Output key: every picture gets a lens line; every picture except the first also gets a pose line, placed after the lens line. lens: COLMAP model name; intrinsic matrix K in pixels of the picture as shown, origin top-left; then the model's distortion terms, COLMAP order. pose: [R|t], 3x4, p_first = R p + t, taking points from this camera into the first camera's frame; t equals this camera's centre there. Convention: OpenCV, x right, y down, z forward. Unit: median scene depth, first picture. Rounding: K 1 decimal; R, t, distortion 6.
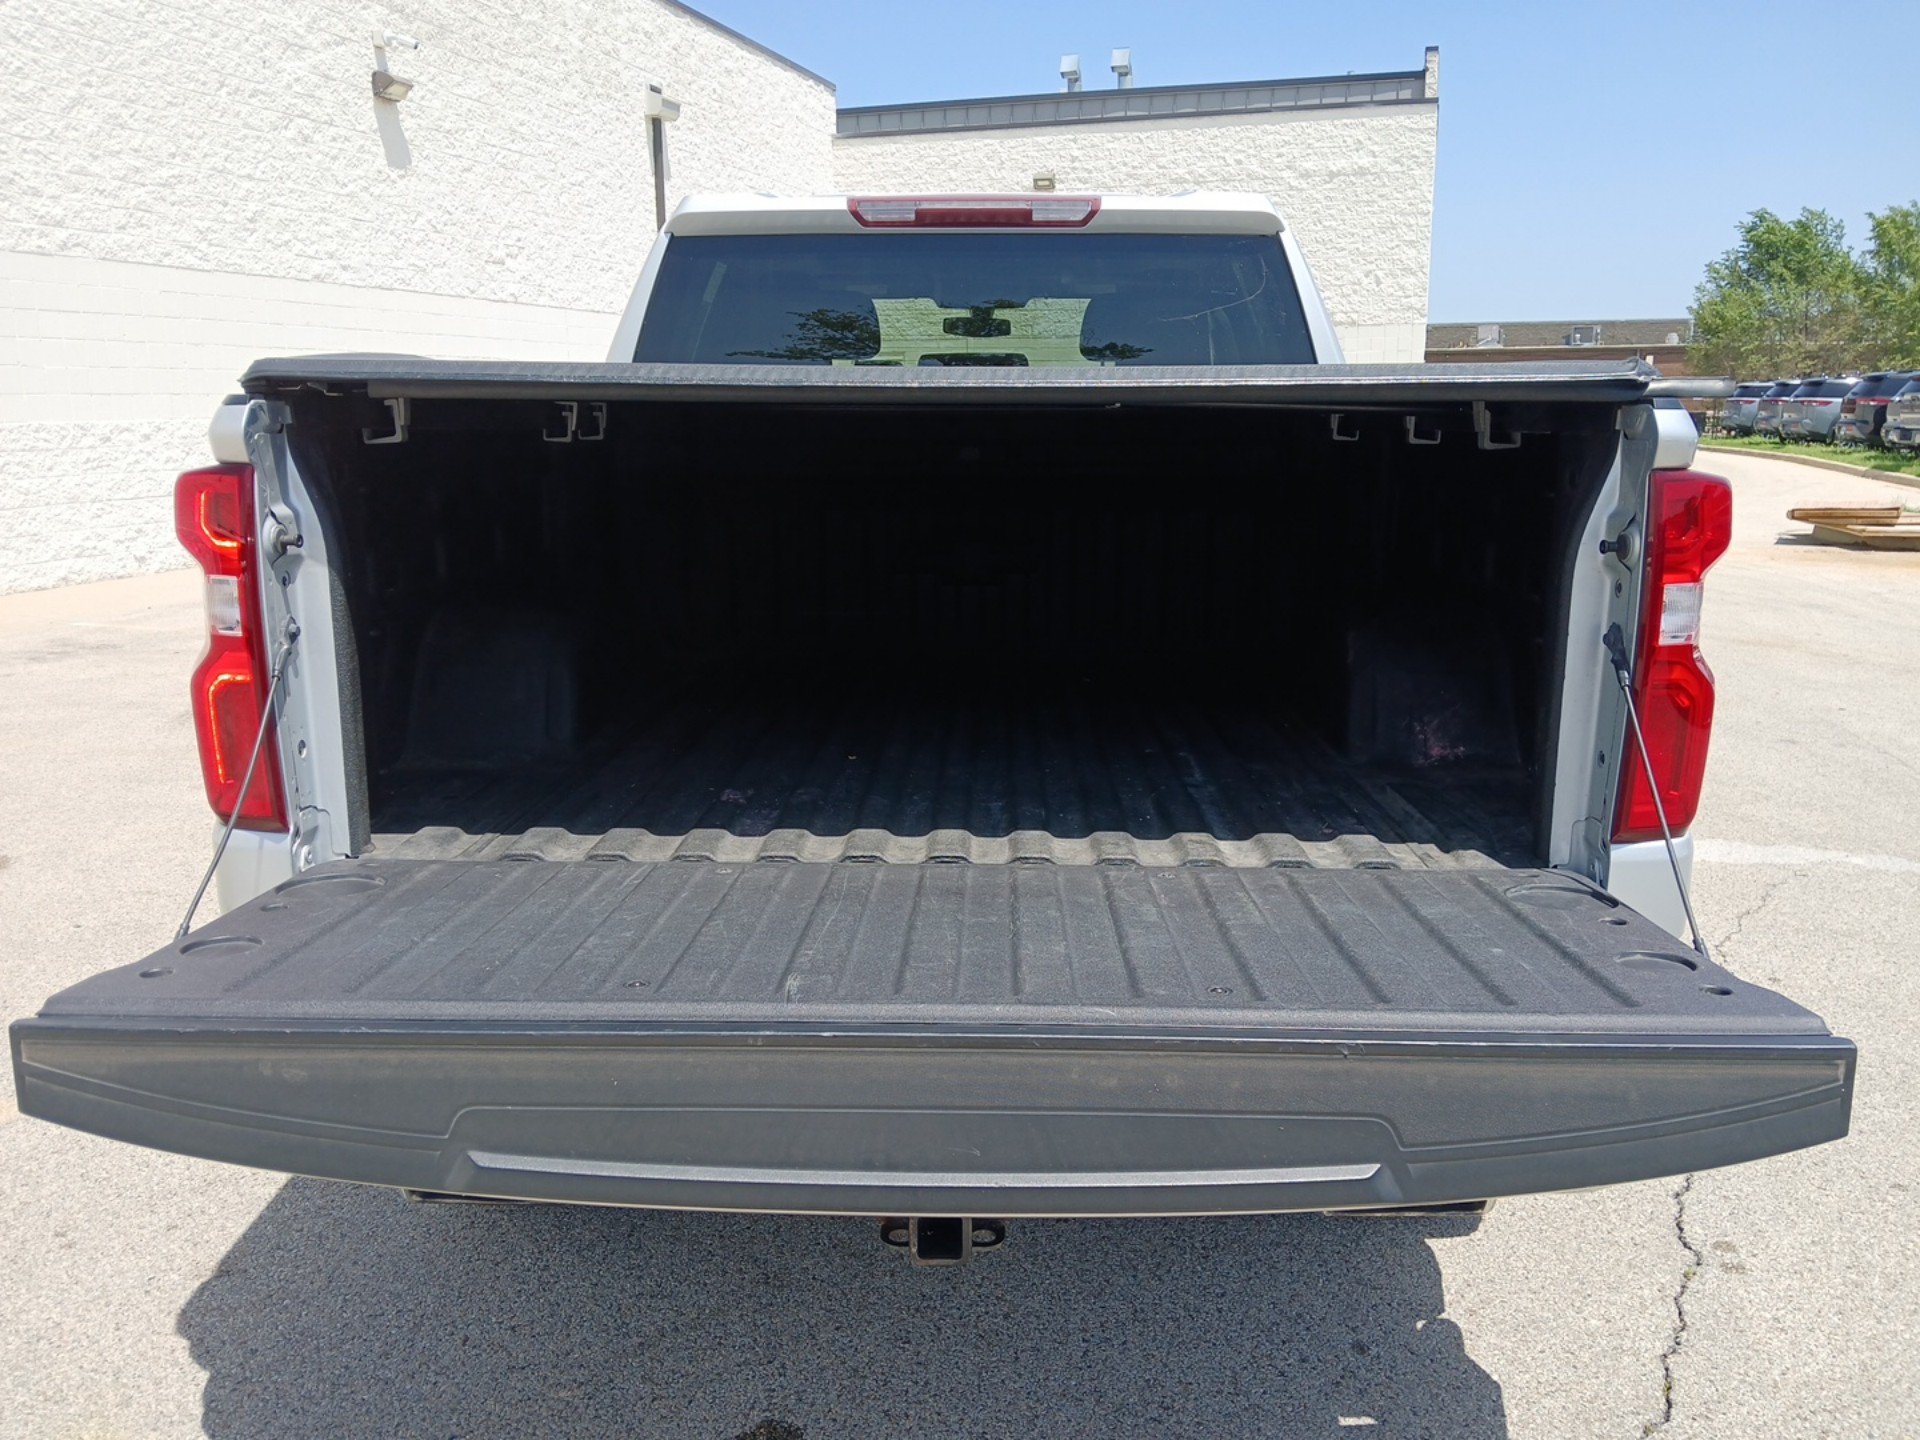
lens RADIAL K [[1550.2, 0, 957.9], [0, 1550.2, 747.4], [0, 0, 1]] dist [-0.015282, -0.010468]
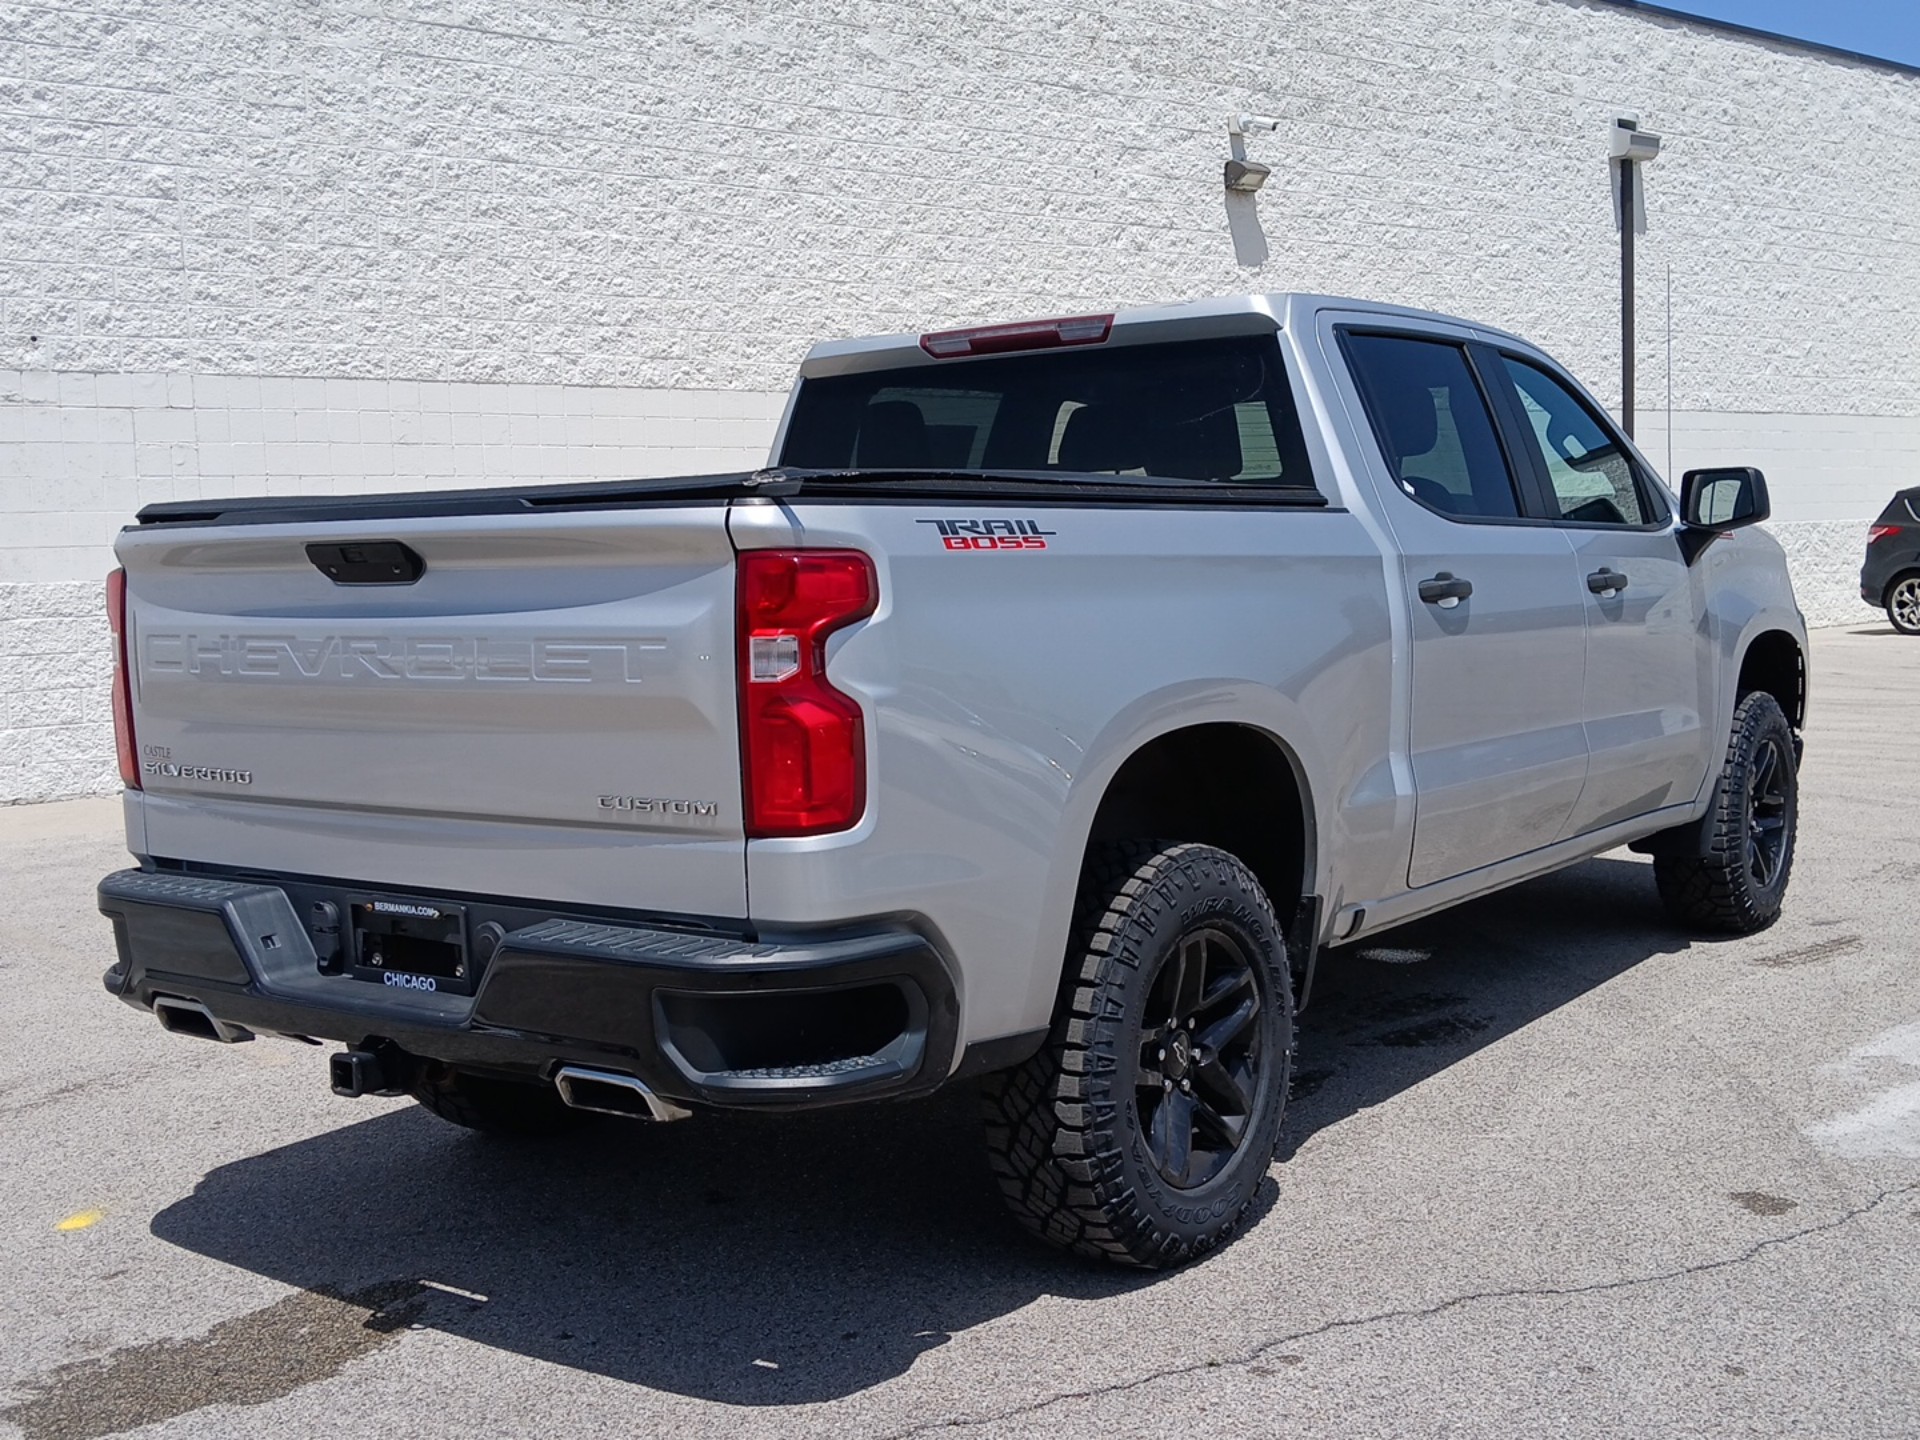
lens RADIAL K [[2115.4, 0, 960.4], [0, 2115.4, 743.0], [0, 0, 1]] dist [0.133267, -0.367211]
pose [[0.813846, 0.026428, -0.580480, 0.217193], [-0.094396, 0.991709, -0.087194, 0.016480], [0.573363, 0.125757, 0.809593, -0.045421]]
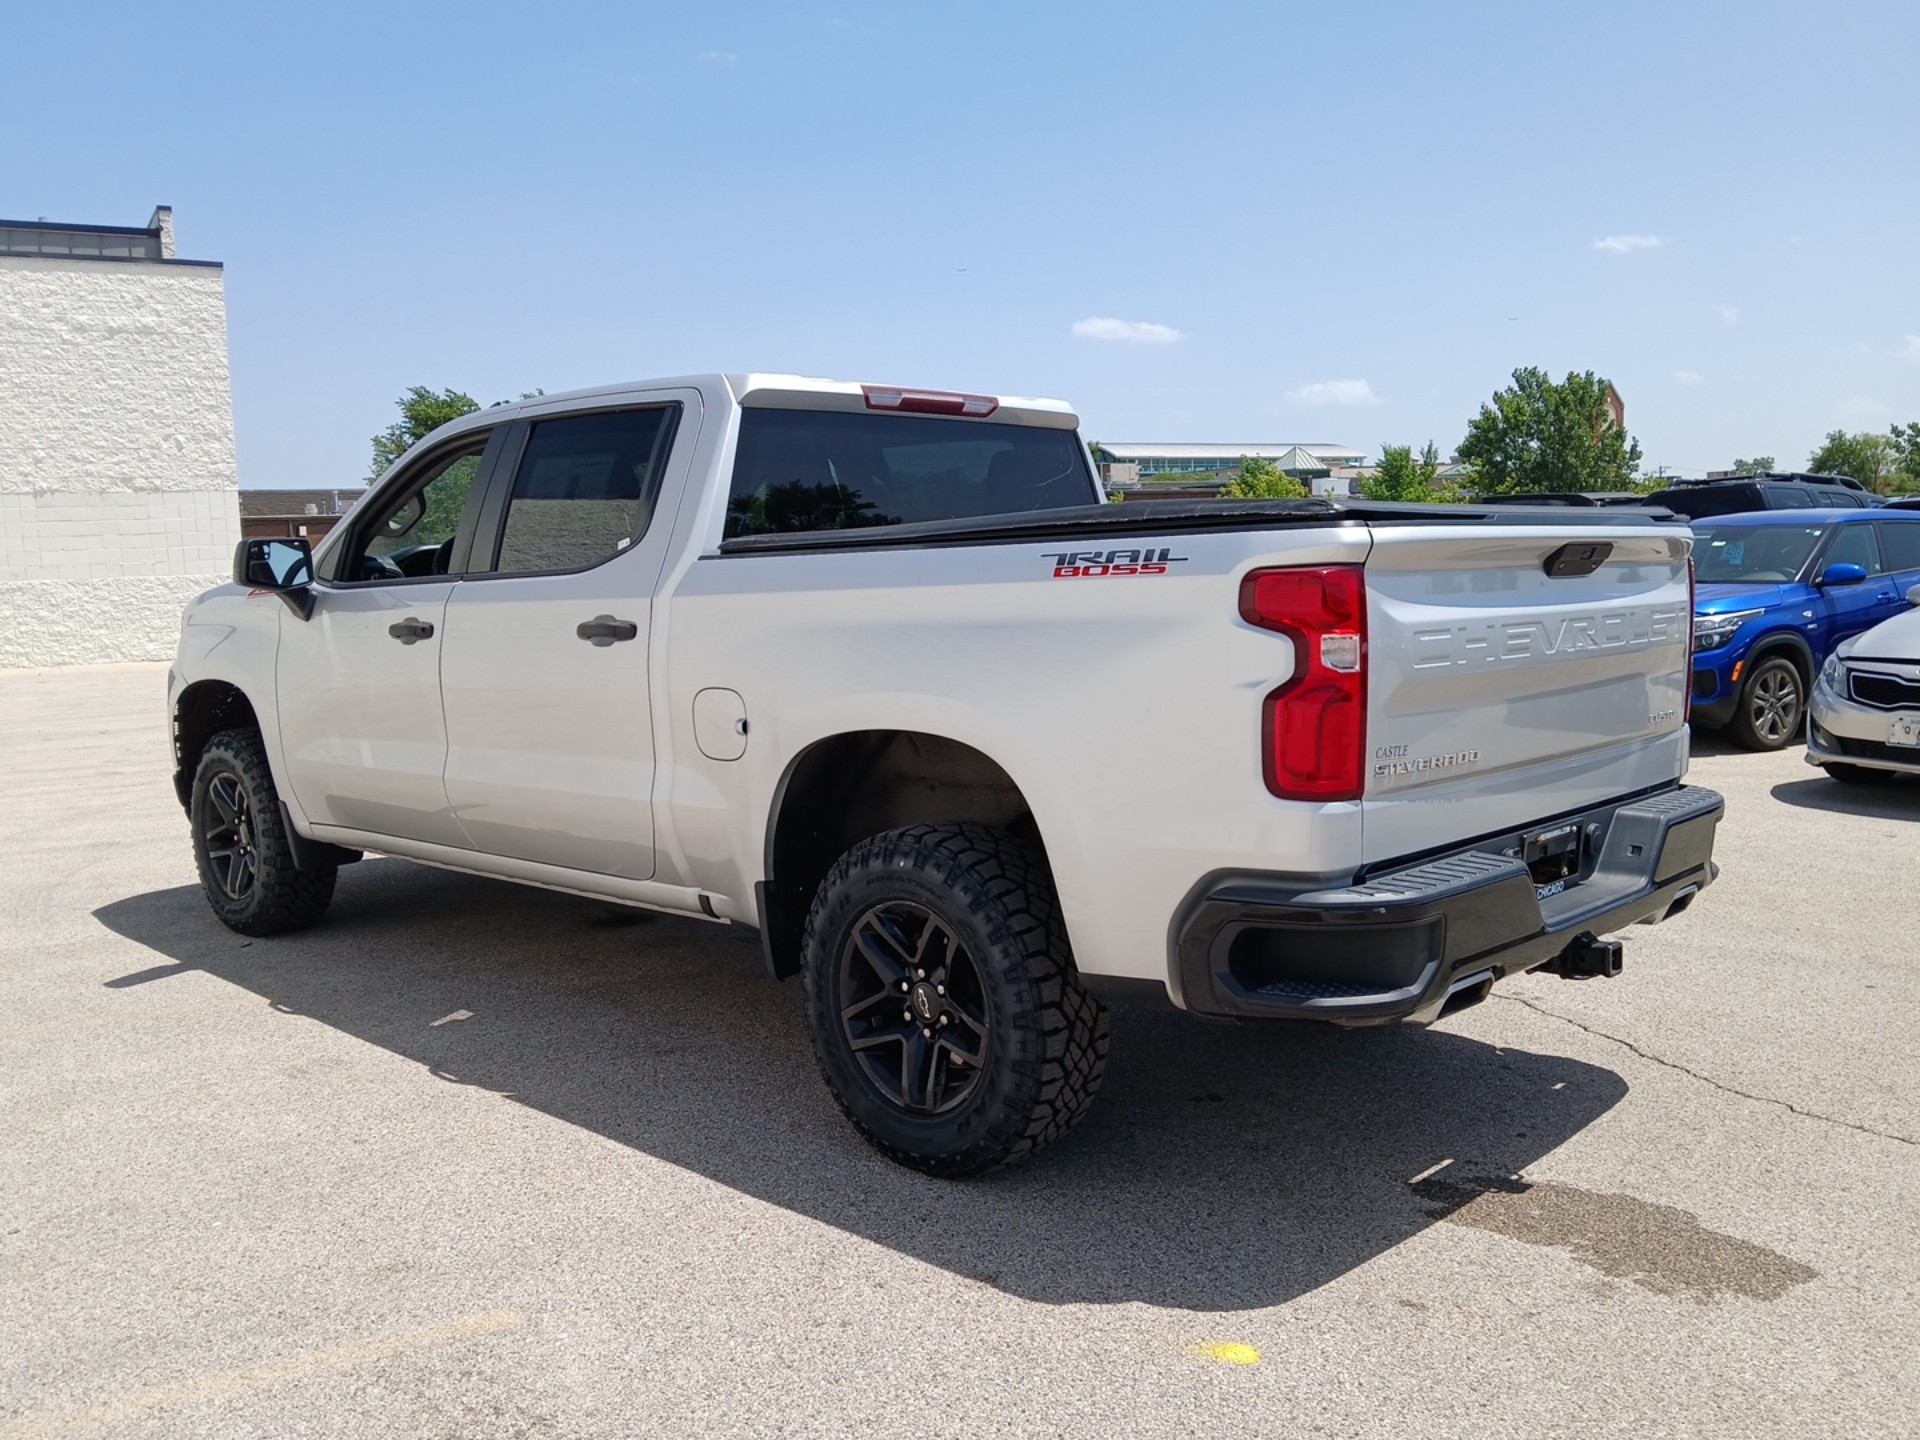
lens RADIAL K [[1660.6, 0, 960.0], [0, 1660.6, 720.0], [0, 0, 1]] dist [0.041706, -0.115817]
pose [[0.666476, -0.083569, 0.740828, -0.266252], [0.181613, 0.981961, -0.052616, -0.001113], [-0.723068, 0.169611, 0.669631, 0.022432]]
